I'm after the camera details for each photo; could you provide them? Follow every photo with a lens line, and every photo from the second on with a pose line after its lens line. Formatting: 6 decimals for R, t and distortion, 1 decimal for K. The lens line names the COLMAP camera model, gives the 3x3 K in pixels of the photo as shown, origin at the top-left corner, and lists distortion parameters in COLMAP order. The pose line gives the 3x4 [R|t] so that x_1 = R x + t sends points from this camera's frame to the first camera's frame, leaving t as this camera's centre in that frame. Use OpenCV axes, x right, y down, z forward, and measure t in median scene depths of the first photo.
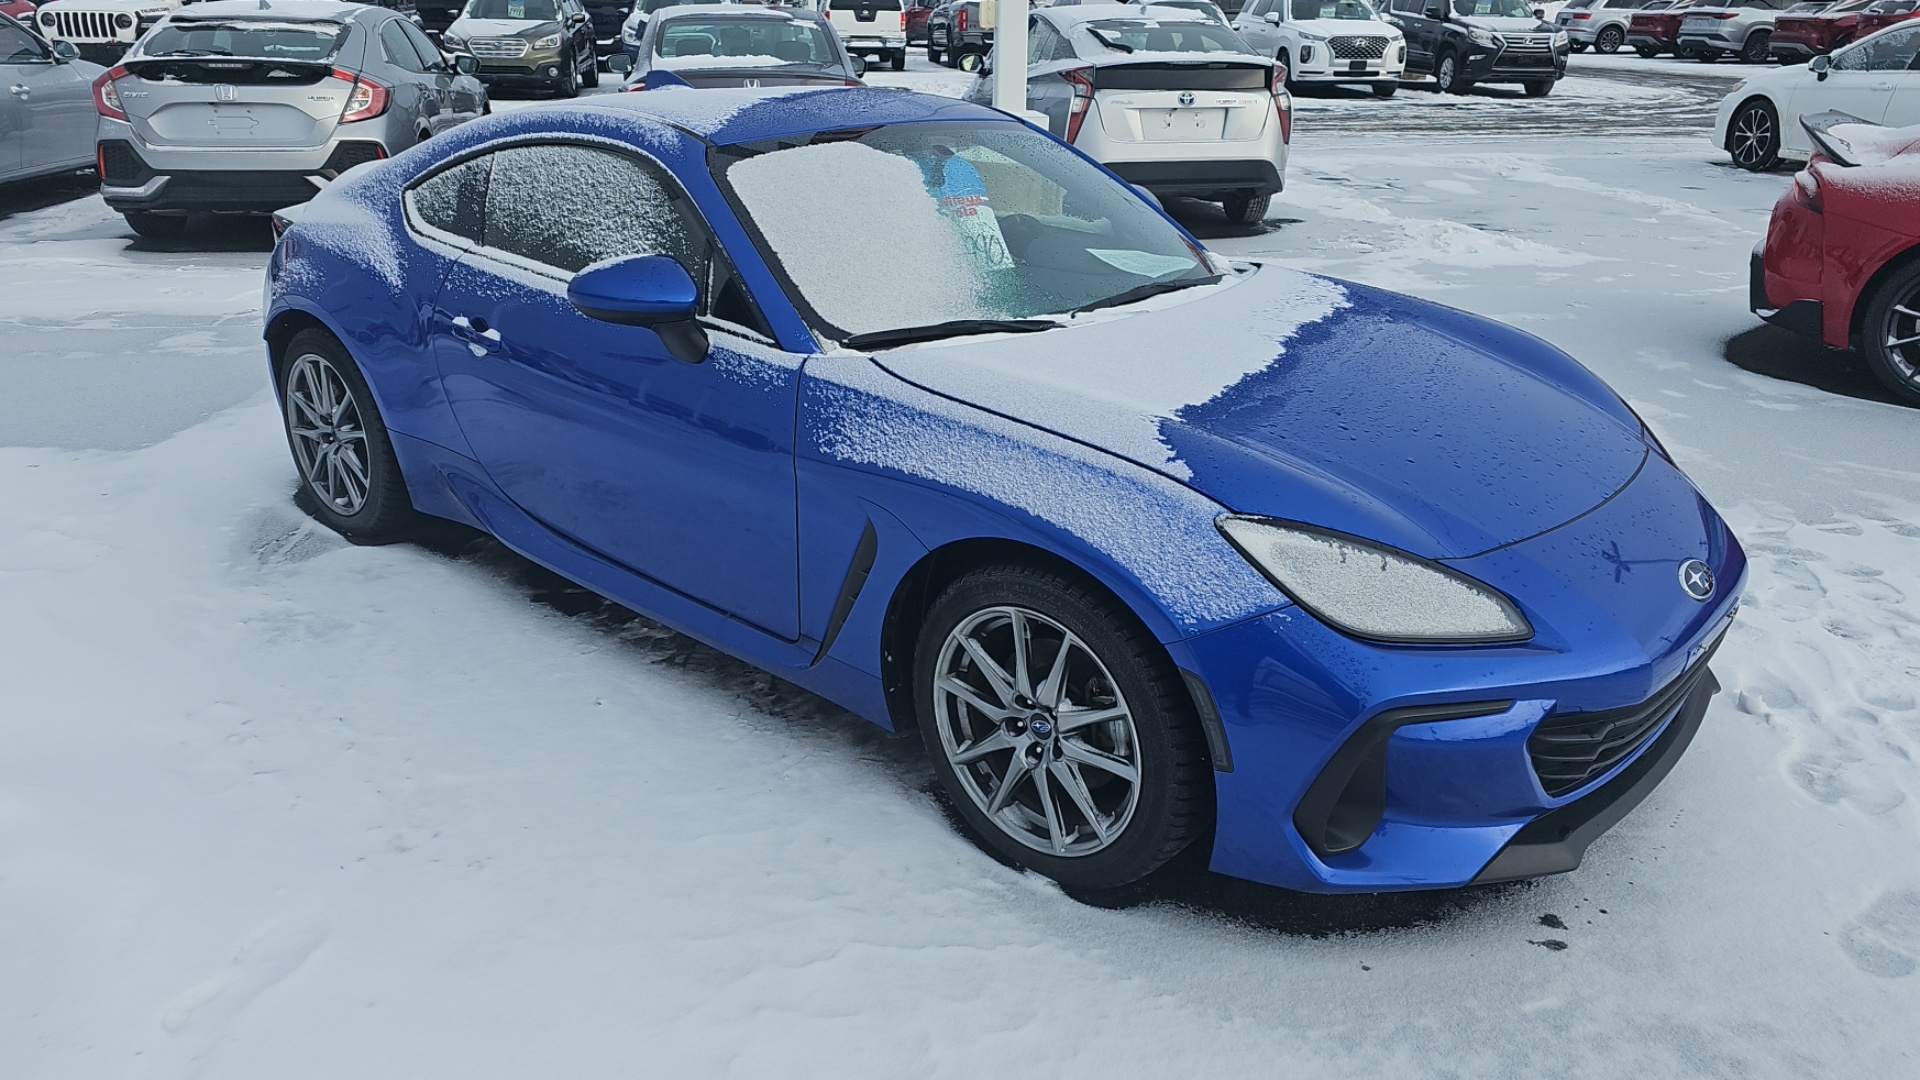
lens RADIAL K [[1383.2, 0, 955.9], [0, 1383.2, 533.9], [0, 0, 1]] dist [0.060942, -0.051304]
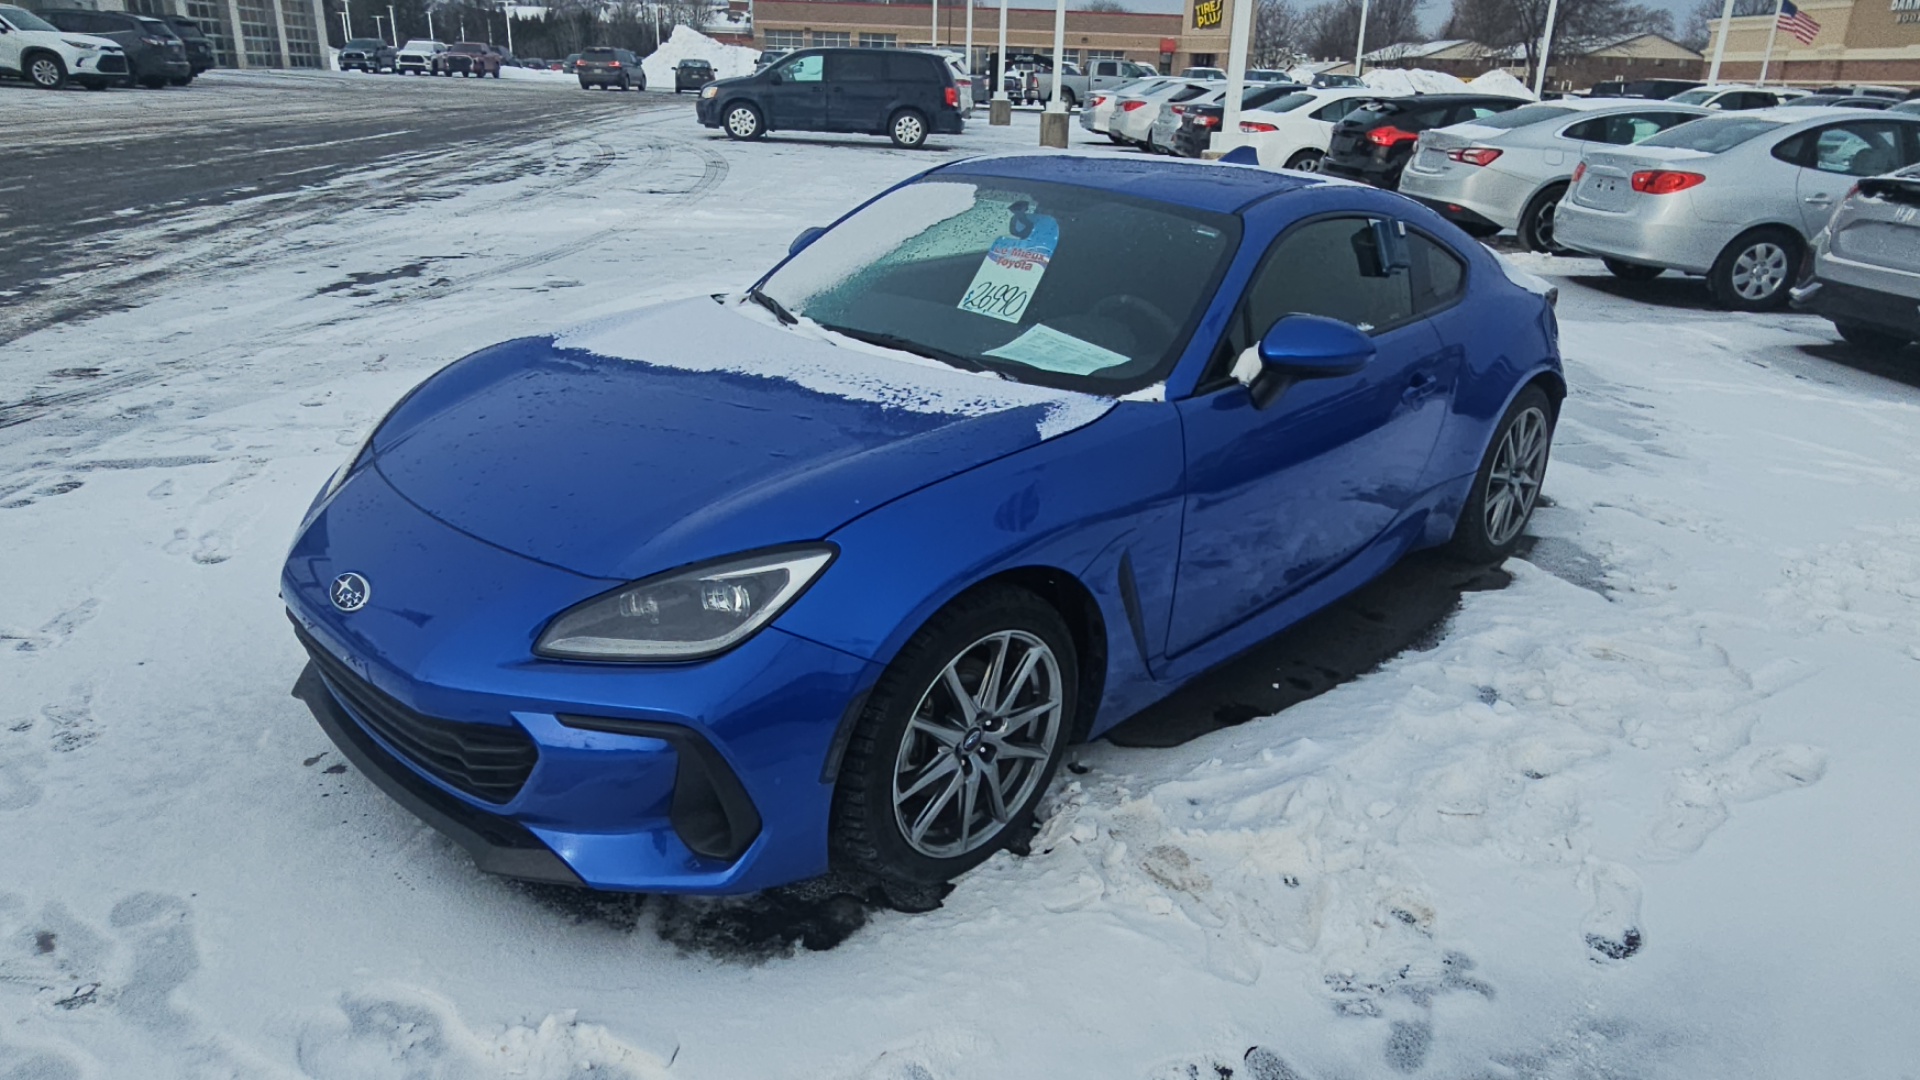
lens RADIAL K [[1267.3, 0, 955.7], [0, 1267.3, 536.4], [0, 0, 1]] dist [0.006316, -0.005616]
pose [[-0.062940, 0.330585, -0.941675, 1.368640], [-0.392742, 0.859211, 0.327886, -0.482511], [0.917492, 0.390473, 0.075756, 1.320396]]
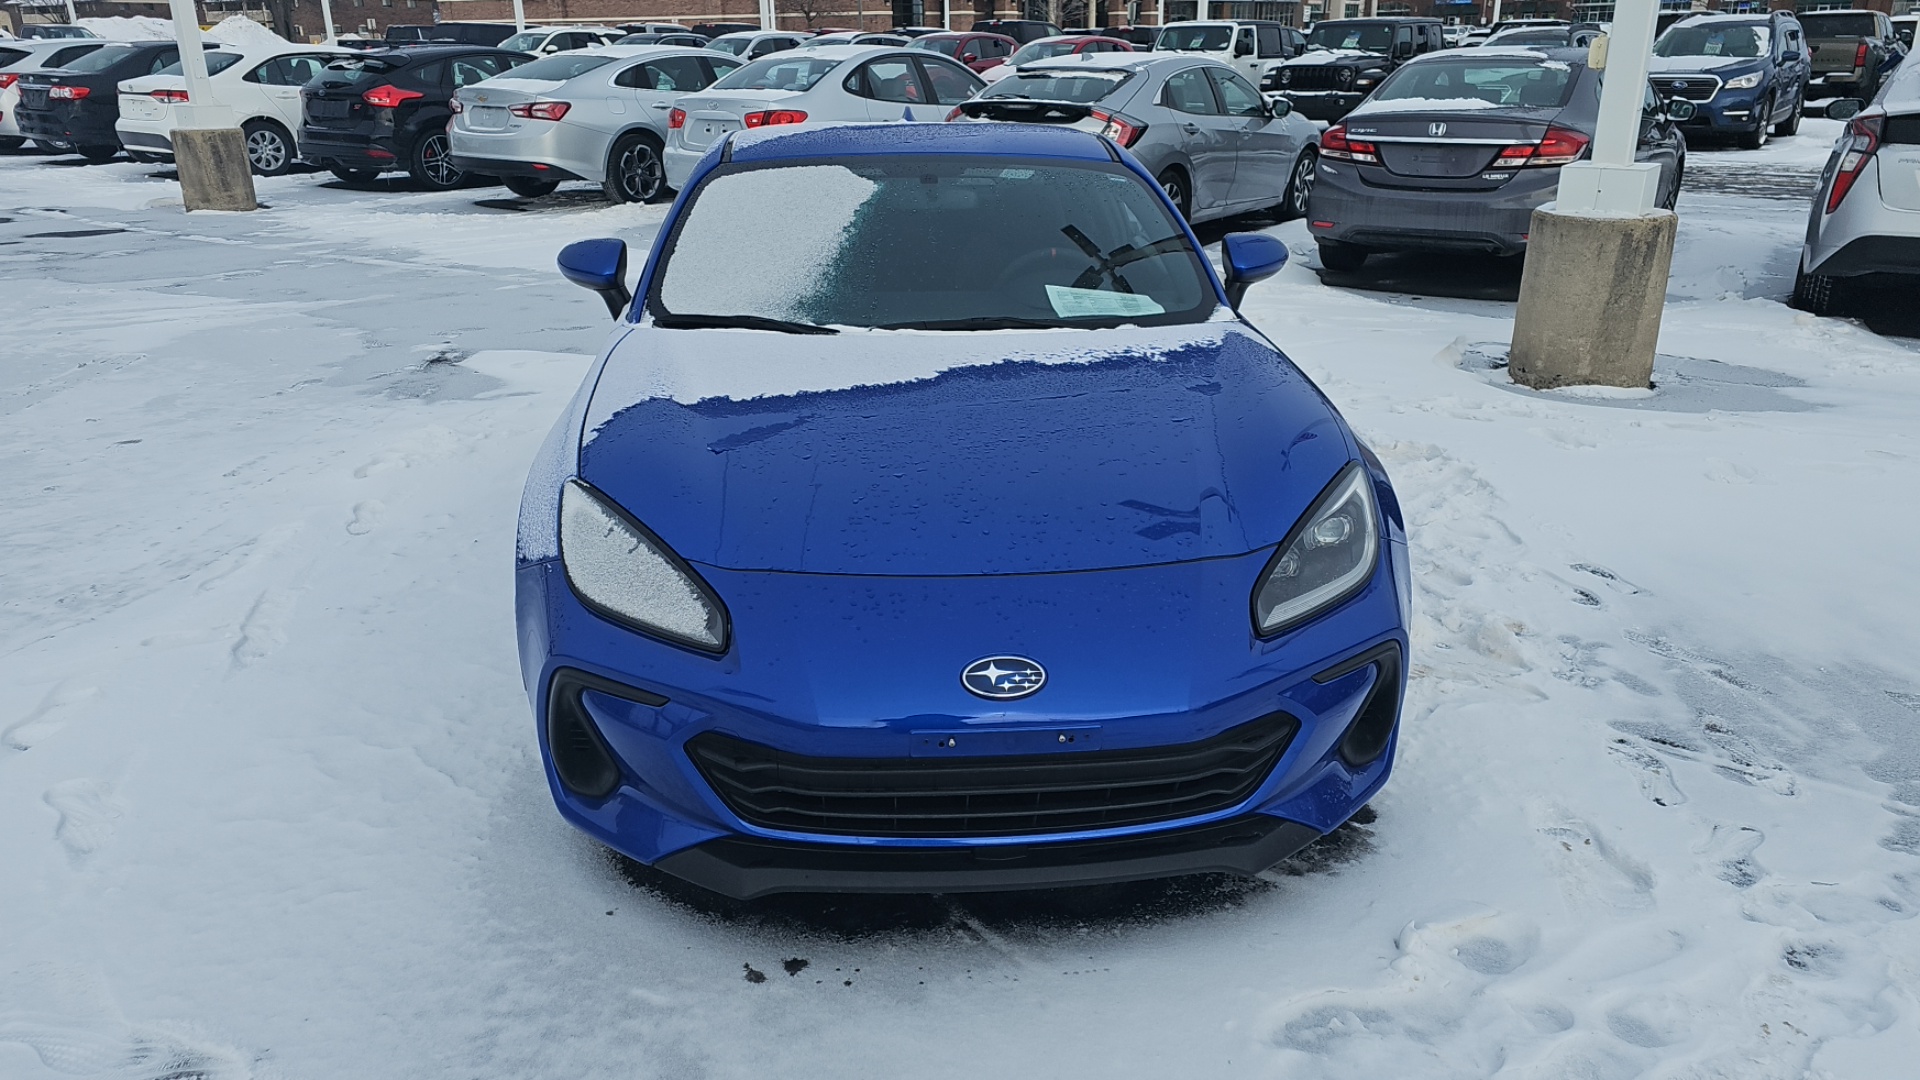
lens RADIAL K [[1383.2, 0, 962.5], [0, 1383.2, 537.8], [0, 0, 1]] dist [0.060942, -0.051304]
pose [[0.717279, 0.220203, -0.661076, 1.076216], [-0.238392, 0.969050, 0.064128, -0.104322], [0.654737, 0.111597, 0.747573, 0.306644]]
